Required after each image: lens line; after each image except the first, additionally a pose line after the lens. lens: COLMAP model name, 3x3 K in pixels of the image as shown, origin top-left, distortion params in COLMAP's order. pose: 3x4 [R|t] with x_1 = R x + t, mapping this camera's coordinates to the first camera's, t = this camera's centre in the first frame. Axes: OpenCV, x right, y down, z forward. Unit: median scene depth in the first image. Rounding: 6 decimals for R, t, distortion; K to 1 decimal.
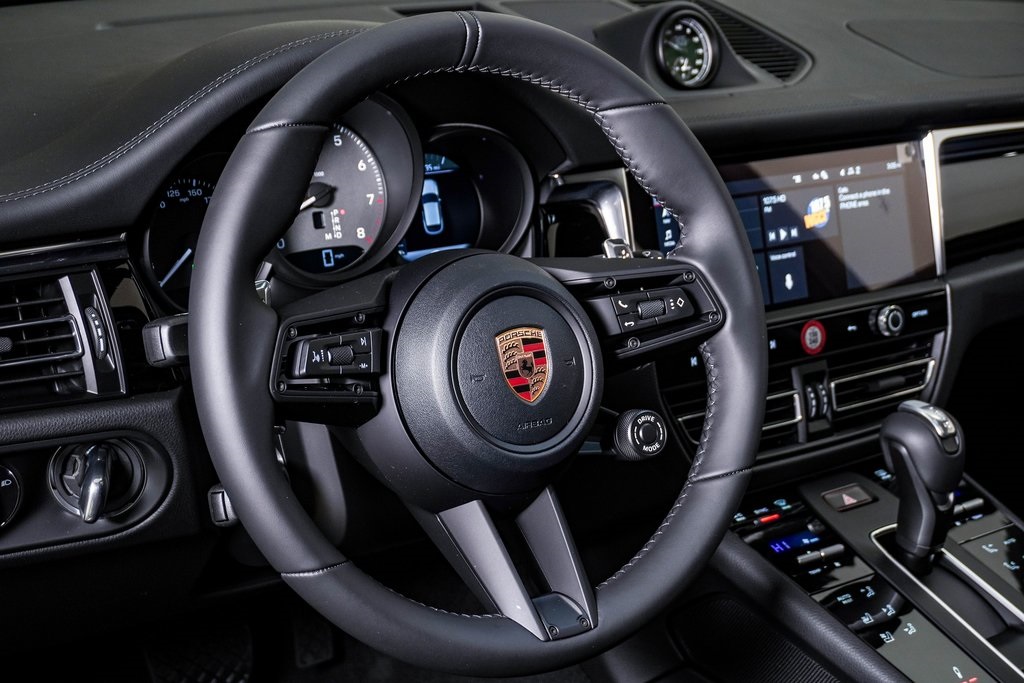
lens RADIAL K [[1543.3, 0, 514.1], [0, 1543.3, 344.3], [0, 0, 1]] dist [-0.004040, 0.000000]
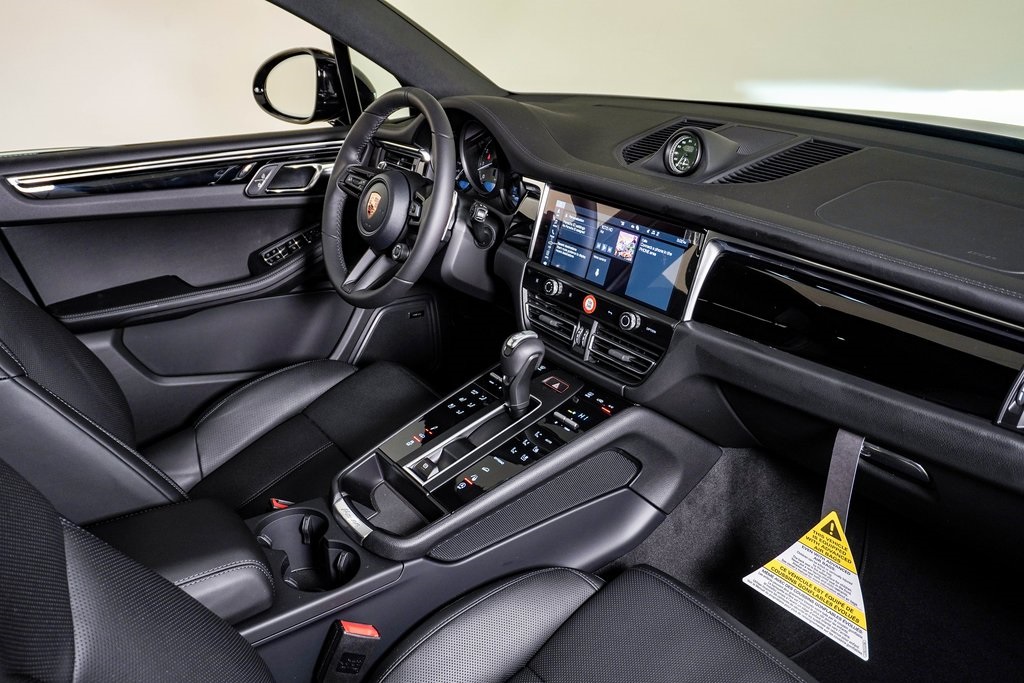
lens RADIAL K [[798.8, 0, 507.5], [0, 798.8, 345.3], [0, 0, 1]] dist [-0.030569, 0.007136]
pose [[0.025039, 0.380275, -0.924534, 1.186917], [-0.314132, 0.880972, 0.353850, -0.291607], [0.949049, 0.281566, 0.141515, 0.848538]]
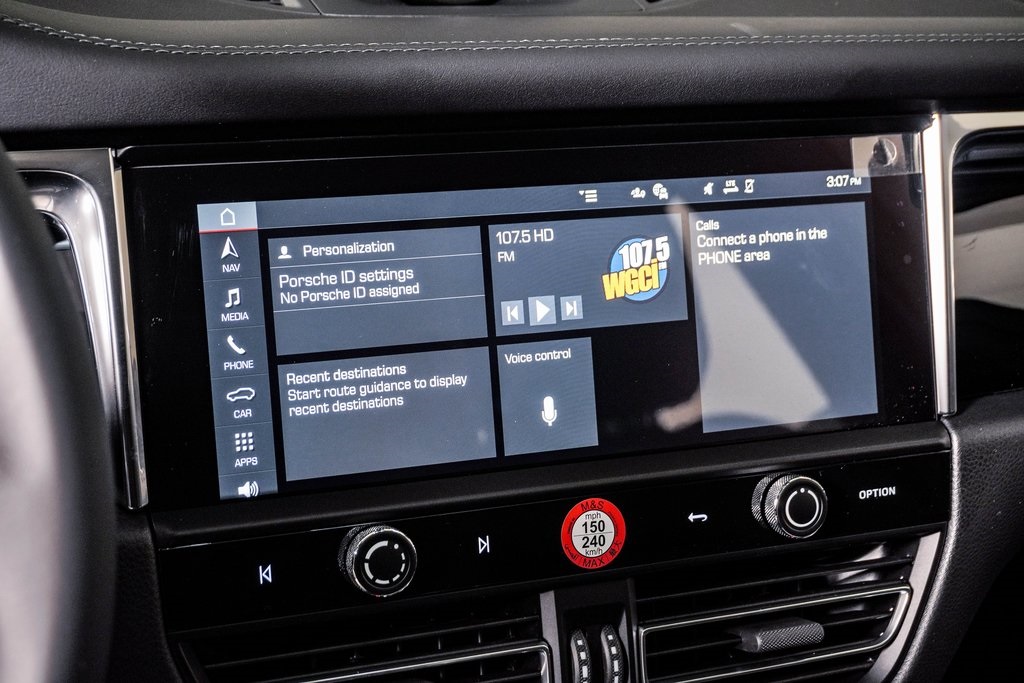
lens RADIAL K [[1745.7, 0, 512.3], [0, 1745.7, 344.5], [0, 0, 1]] dist [0.005714, 0.000000]
pose [[0.976016, 0.070297, -0.206035, 0.297885], [-0.074793, 0.997099, -0.014104, -0.056736], [0.204446, 0.029175, 0.978443, 0.511794]]
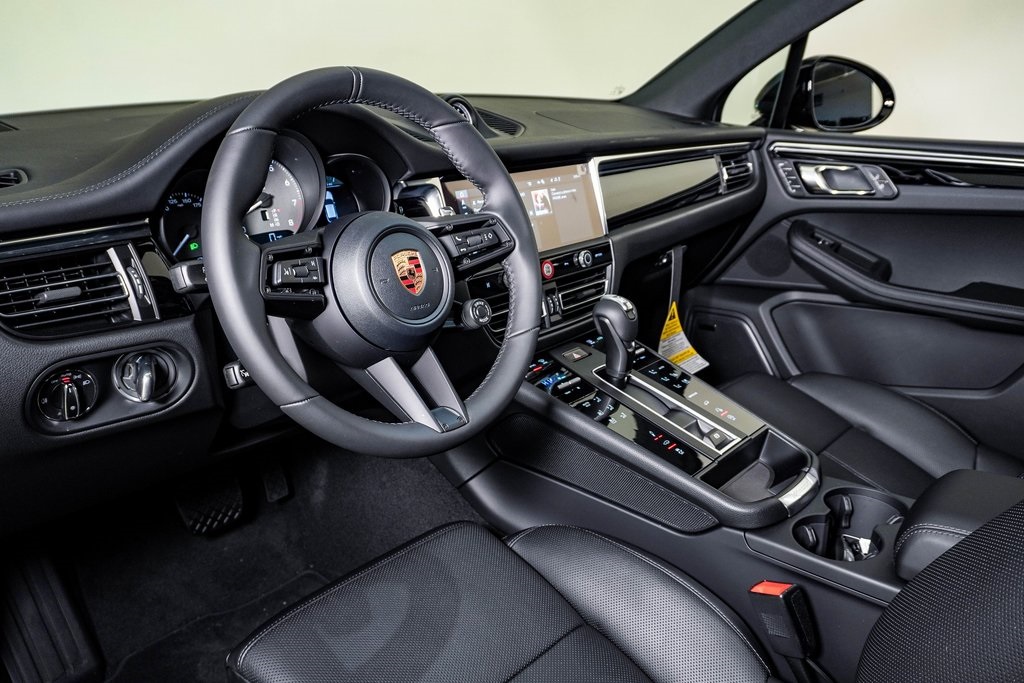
lens RADIAL K [[798.8, 0, 512.2], [0, 798.8, 344.1], [0, 0, 1]] dist [-0.030569, 0.007136]
pose [[0.971271, -0.111544, 0.210216, -0.059000], [0.110960, 0.993717, 0.014607, 0.069634], [-0.210525, 0.009138, 0.977546, 0.096947]]
